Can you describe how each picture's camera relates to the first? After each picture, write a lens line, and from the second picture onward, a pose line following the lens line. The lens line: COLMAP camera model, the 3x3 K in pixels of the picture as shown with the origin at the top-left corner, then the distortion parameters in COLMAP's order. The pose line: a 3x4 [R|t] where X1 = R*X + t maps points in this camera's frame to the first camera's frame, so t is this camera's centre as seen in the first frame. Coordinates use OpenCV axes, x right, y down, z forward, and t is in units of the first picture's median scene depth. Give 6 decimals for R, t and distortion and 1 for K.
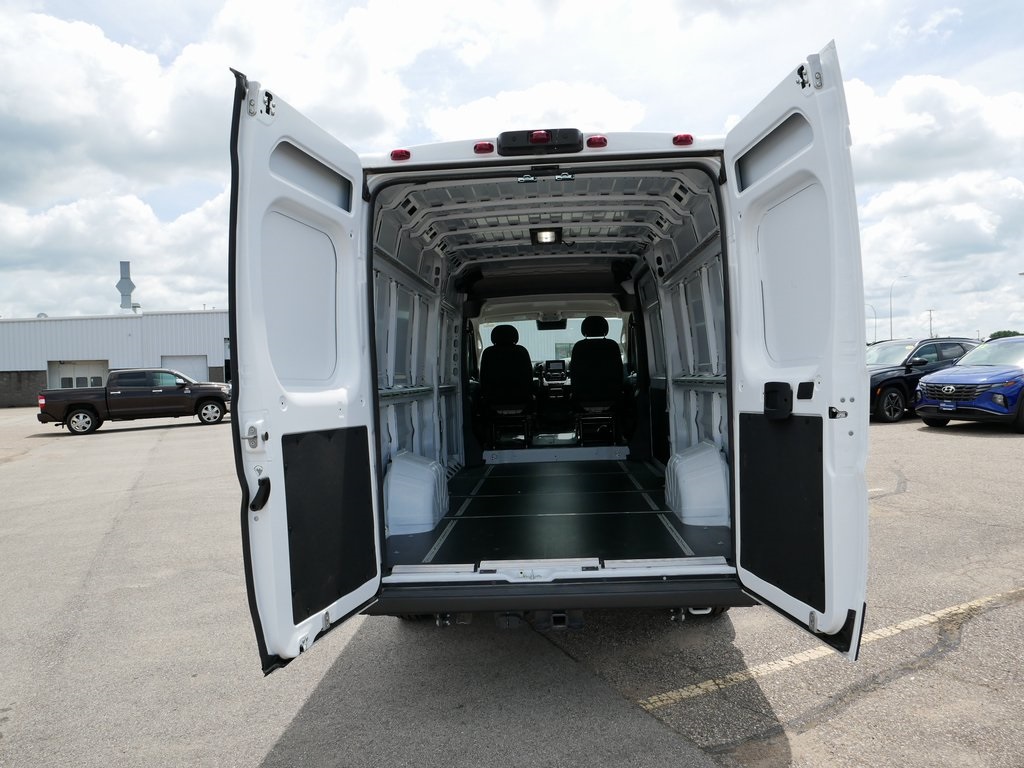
lens RADIAL K [[728.6, 0, 512.0], [0, 728.6, 384.0], [0, 0, 1]] dist [-0.054684, 0.024872]
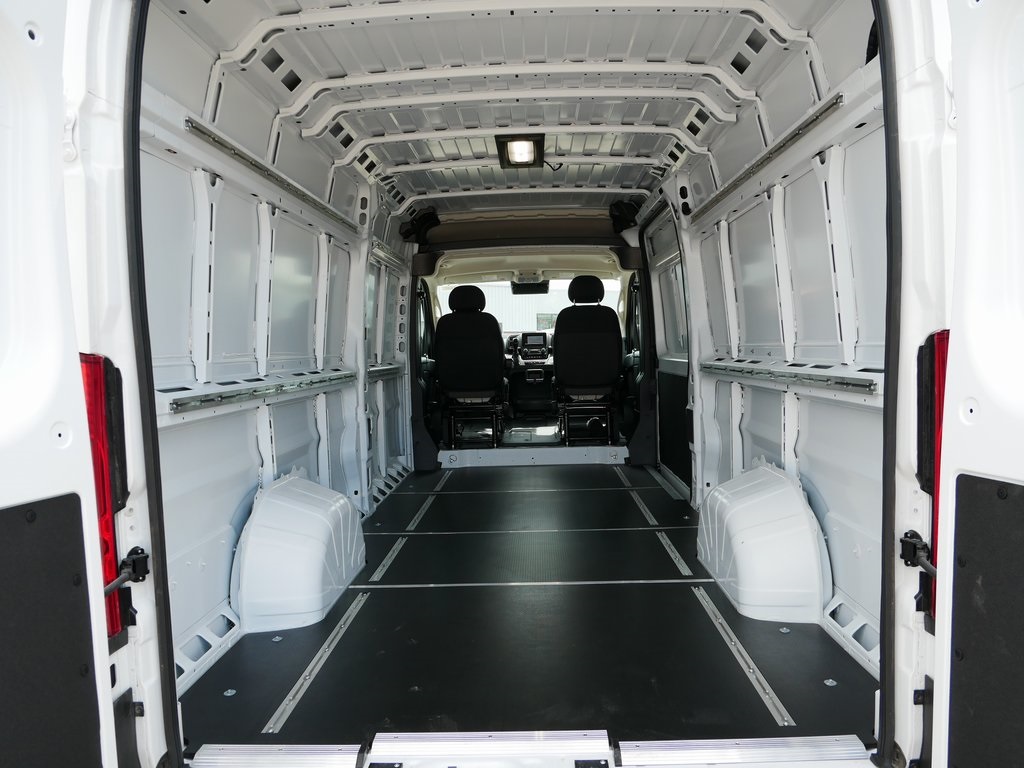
lens RADIAL K [[728.6, 0, 512.0], [0, 728.6, 384.0], [0, 0, 1]] dist [-0.054684, 0.024872]
pose [[0.999623, 0.009140, 0.025881, 0.018088], [-0.010205, 0.999094, 0.041312, -0.011129], [-0.025480, -0.041561, 0.998811, 0.245904]]
